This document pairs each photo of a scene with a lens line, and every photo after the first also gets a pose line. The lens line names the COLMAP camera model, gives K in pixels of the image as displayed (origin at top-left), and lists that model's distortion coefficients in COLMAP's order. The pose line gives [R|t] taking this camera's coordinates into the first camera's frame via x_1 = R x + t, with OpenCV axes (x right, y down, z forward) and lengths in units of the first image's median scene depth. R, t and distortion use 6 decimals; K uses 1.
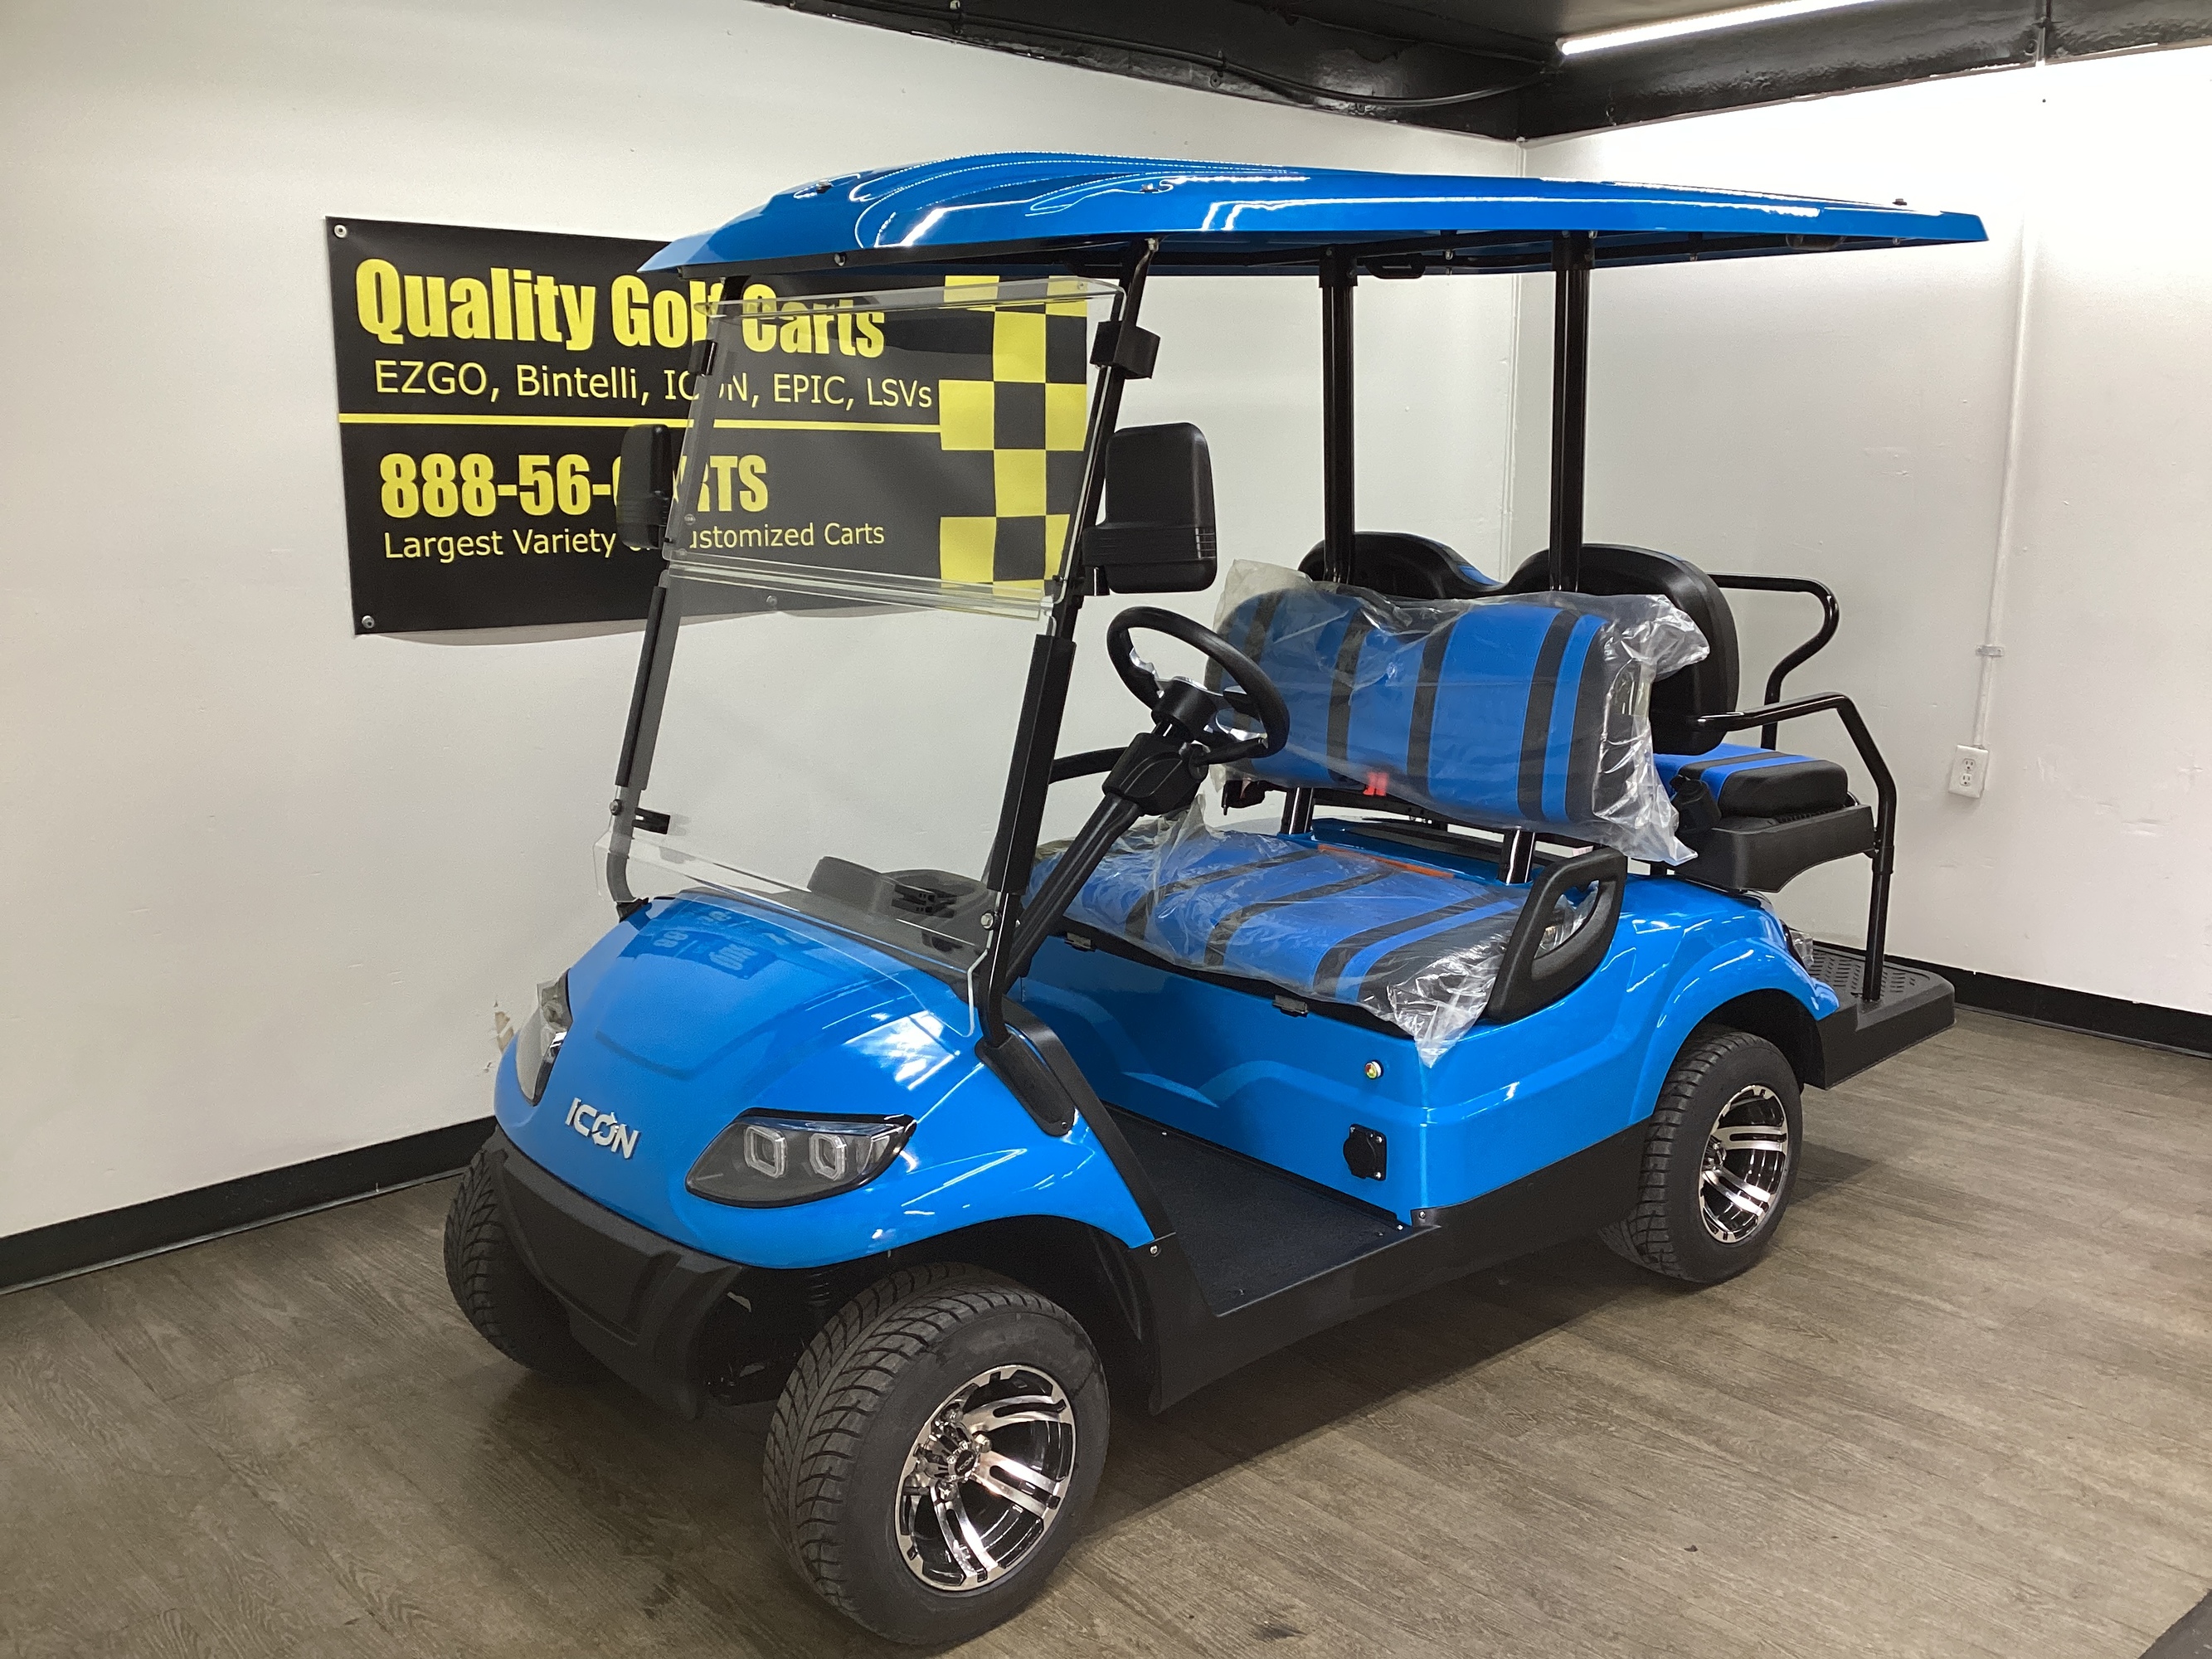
lens RADIAL K [[1930.7, 0, 1115.1], [0, 1930.7, 864.0], [0, 0, 1]] dist [0.069824, -0.120444]
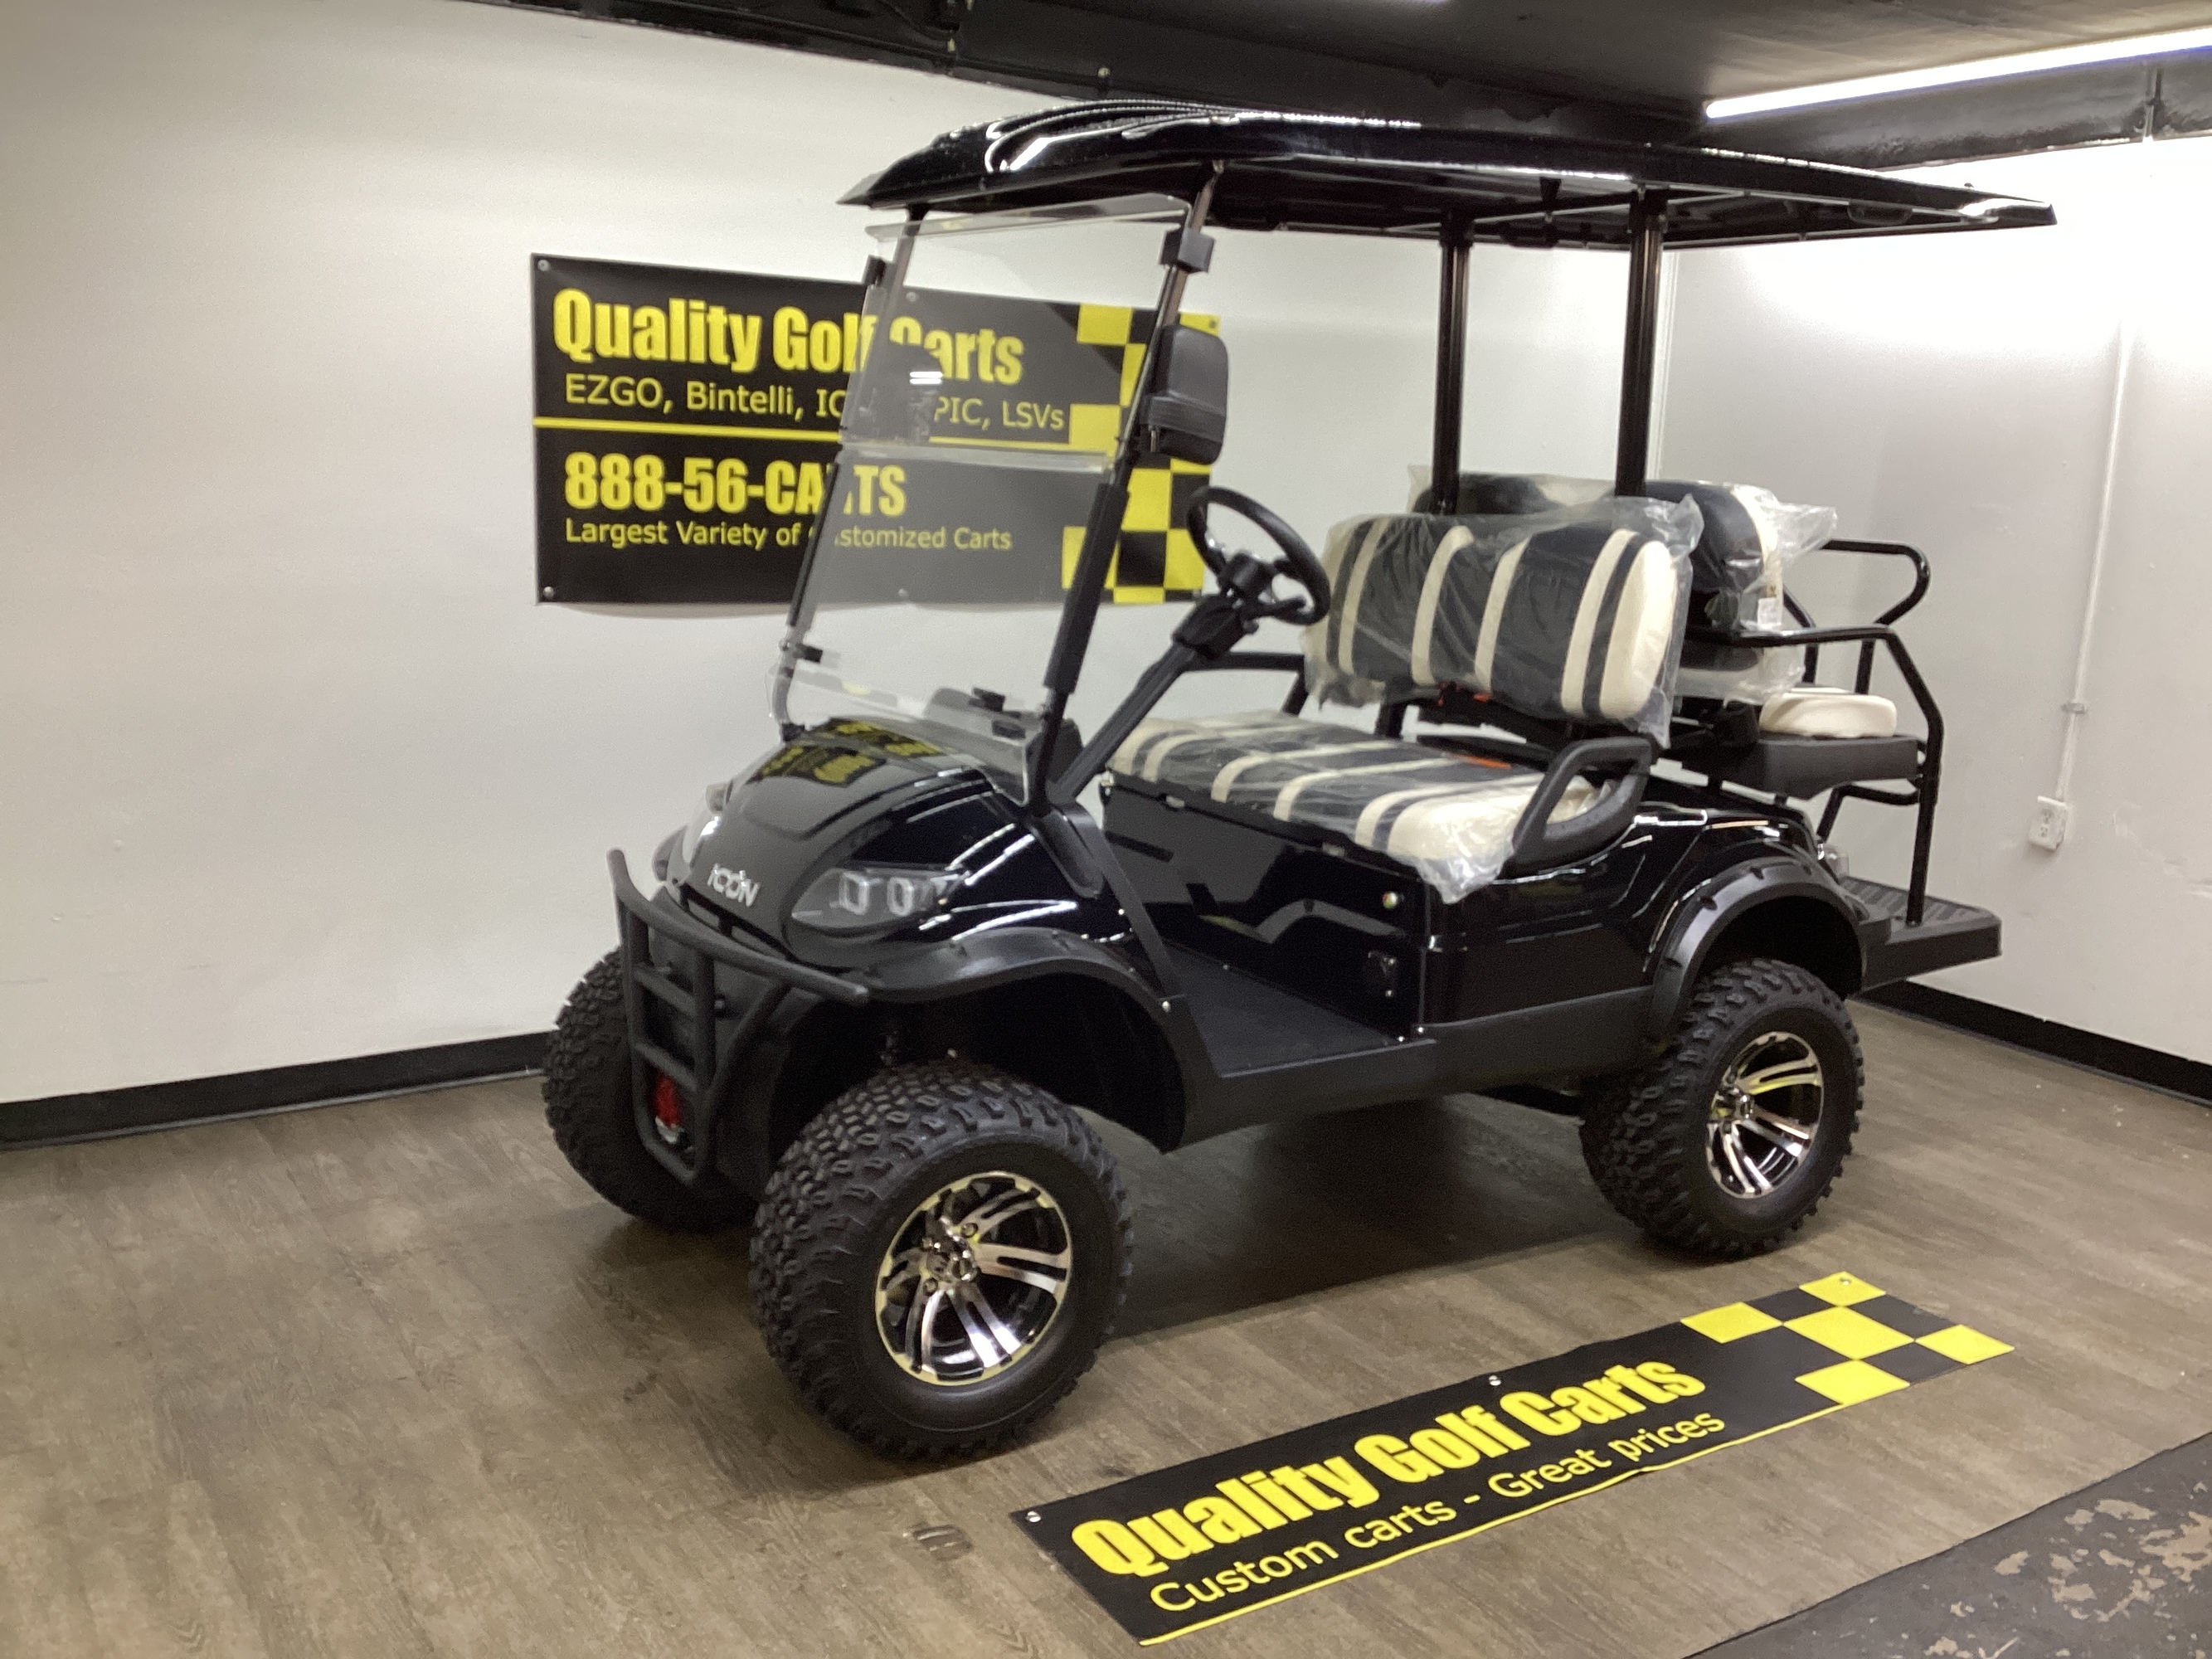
lens RADIAL K [[1930.7, 0, 1130.5], [0, 1930.7, 870.5], [0, 0, 1]] dist [0.069824, -0.120444]
pose [[0.985383, 0.075640, -0.152642, 0.159597], [-0.075644, 0.997118, 0.005790, 0.011038], [0.152640, 0.005841, 0.988265, -0.119417]]
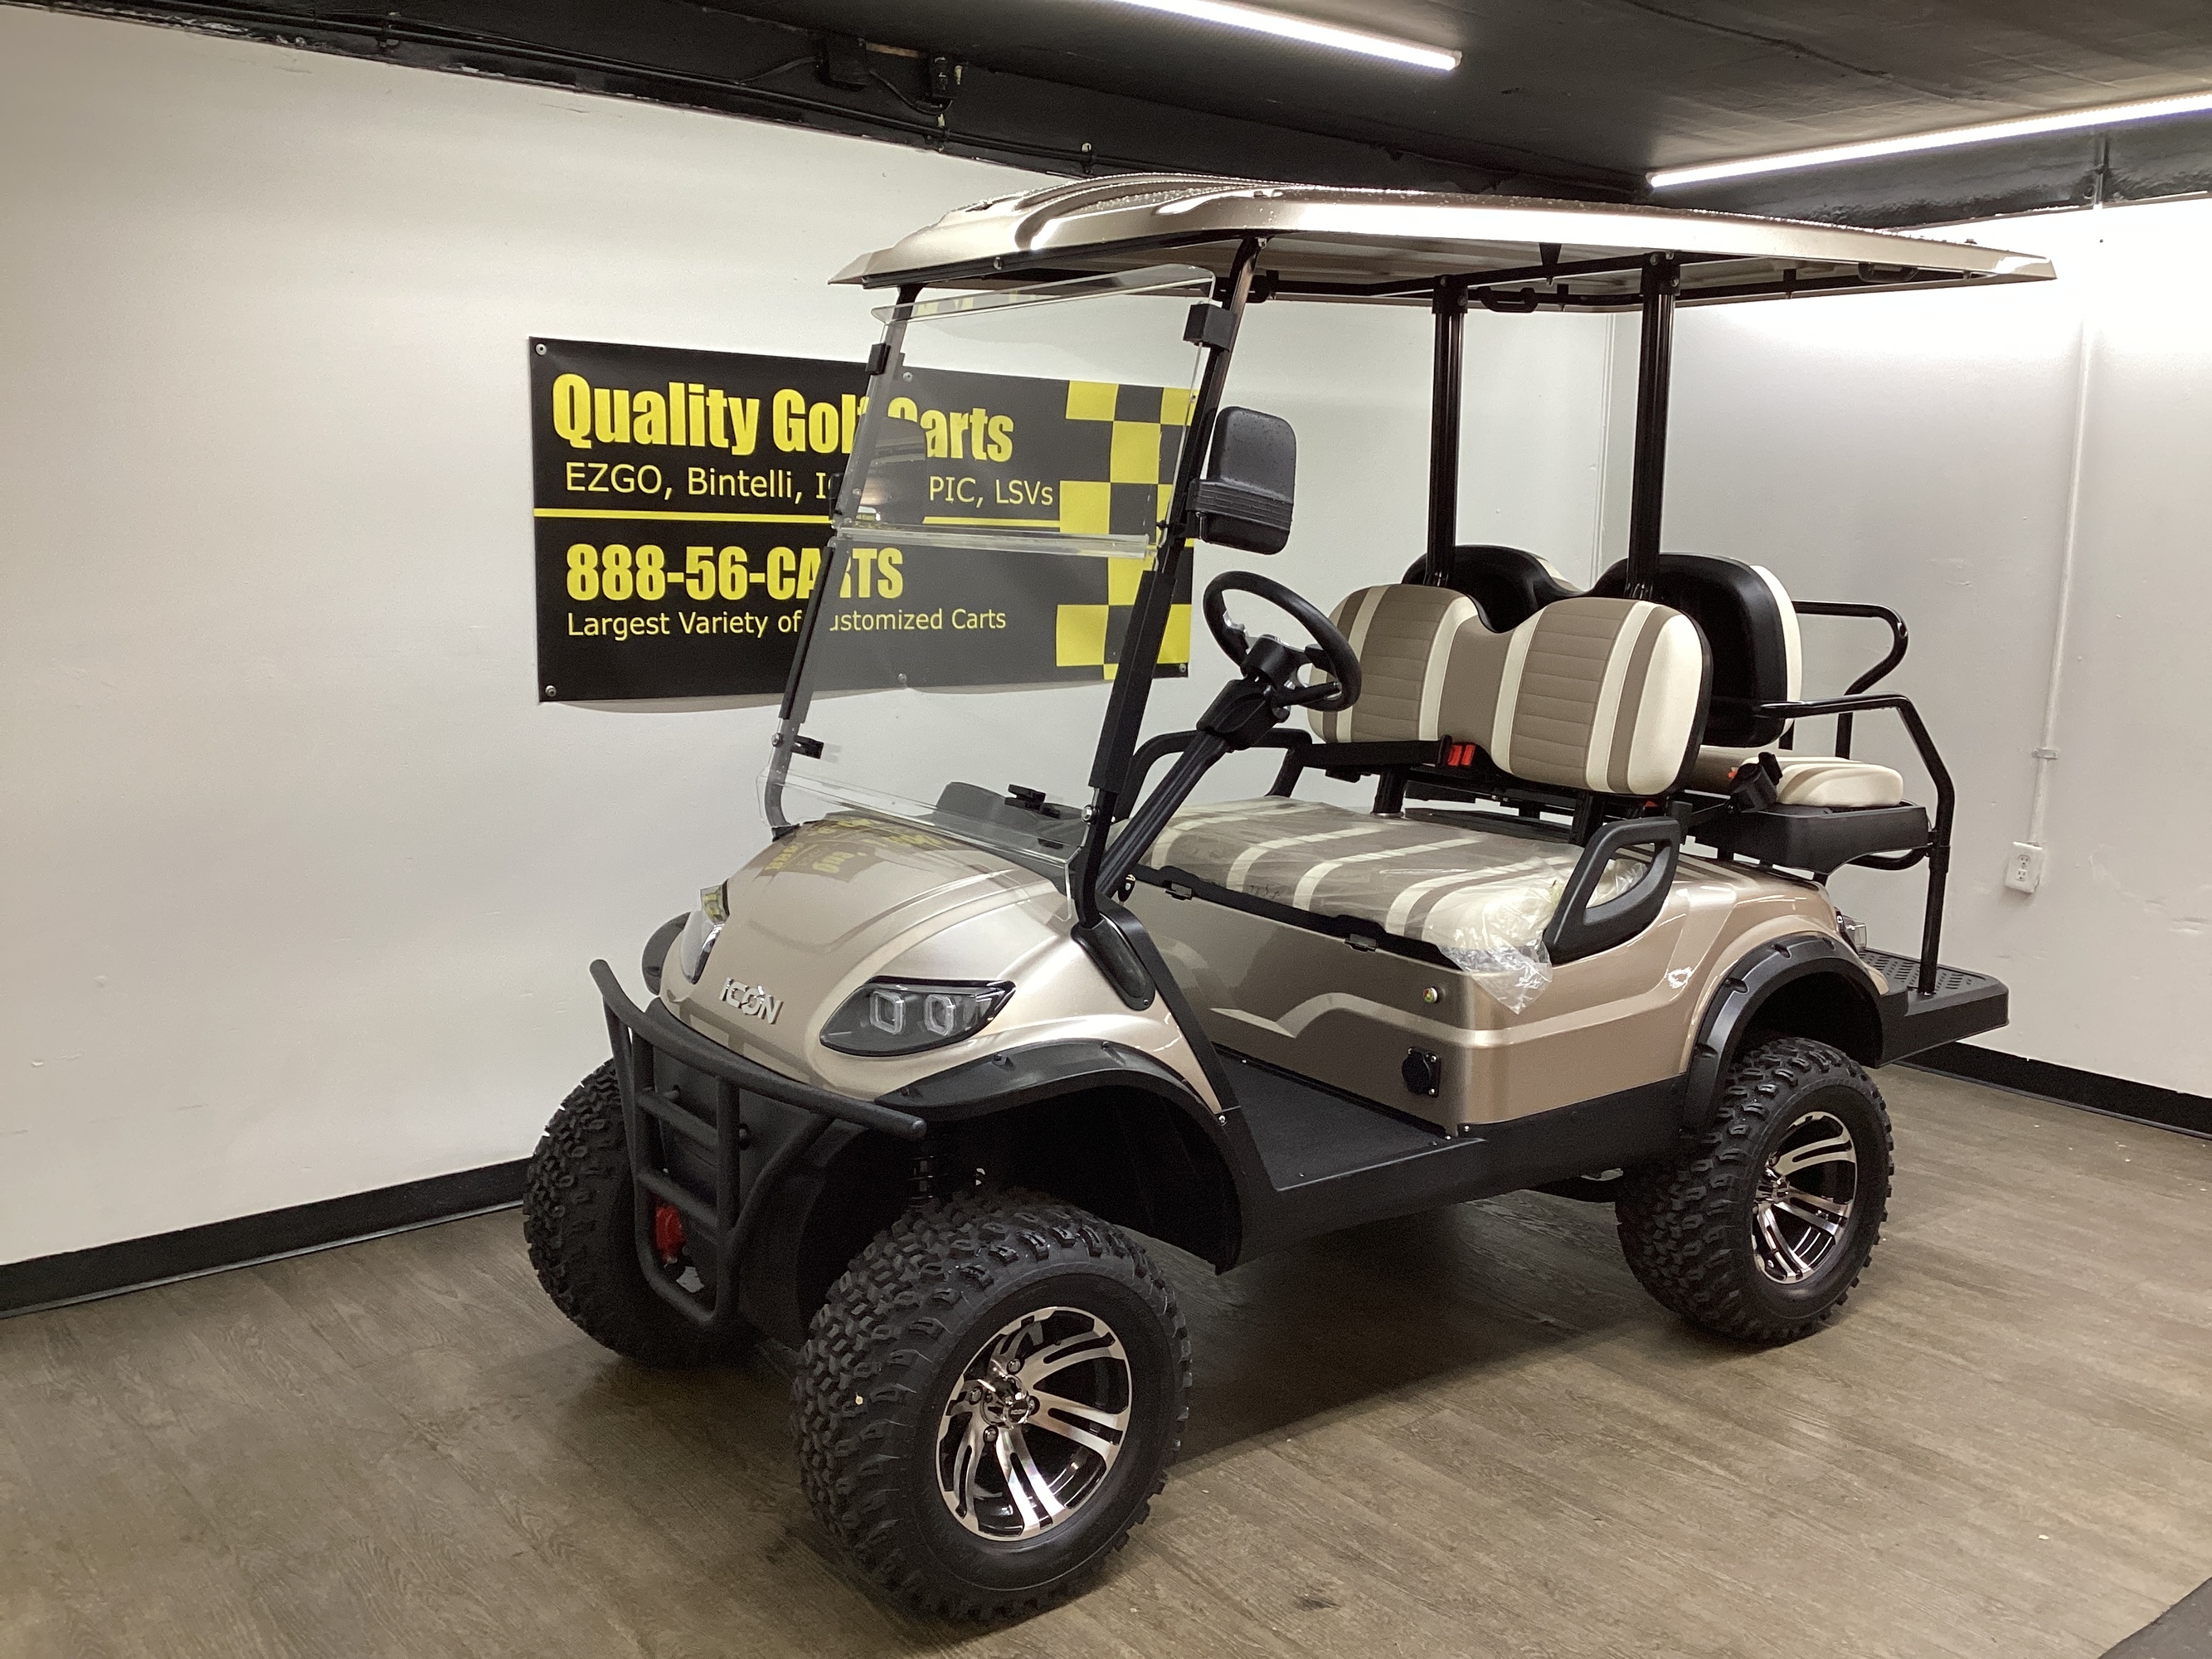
lens RADIAL K [[1930.7, 0, 1117.8], [0, 1930.7, 863.5], [0, 0, 1]] dist [0.069824, -0.120444]
pose [[0.997905, 0.030758, -0.056921, 0.012594], [-0.032692, 0.998909, -0.033358, 0.002540], [0.055833, 0.035149, 0.997821, -0.102562]]
